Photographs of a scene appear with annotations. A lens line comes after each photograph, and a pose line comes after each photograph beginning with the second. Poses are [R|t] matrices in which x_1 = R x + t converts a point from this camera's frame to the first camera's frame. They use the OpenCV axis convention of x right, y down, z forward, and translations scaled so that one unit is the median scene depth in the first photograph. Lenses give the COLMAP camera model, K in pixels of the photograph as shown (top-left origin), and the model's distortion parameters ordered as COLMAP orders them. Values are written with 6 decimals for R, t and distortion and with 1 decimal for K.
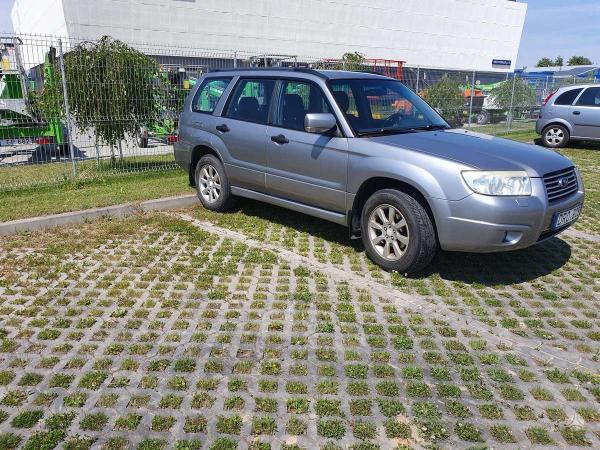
lens RADIAL K [[434.7, 0, 300.0], [0, 434.7, 225.0], [0, 0, 1]] dist [0.008042, 0.001596]
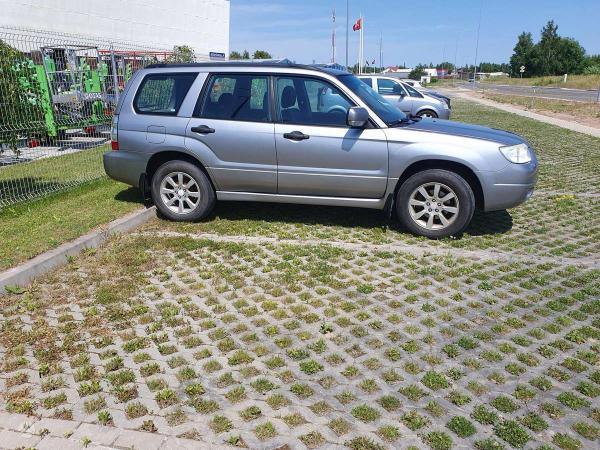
lens RADIAL K [[434.7, 0, 300.0], [0, 434.7, 225.0], [0, 0, 1]] dist [0.008042, 0.001596]
pose [[0.852880, -0.176578, 0.491340, -0.634626], [0.169398, 0.983750, 0.059495, -0.059407], [-0.493862, 0.032490, 0.868933, 0.147638]]
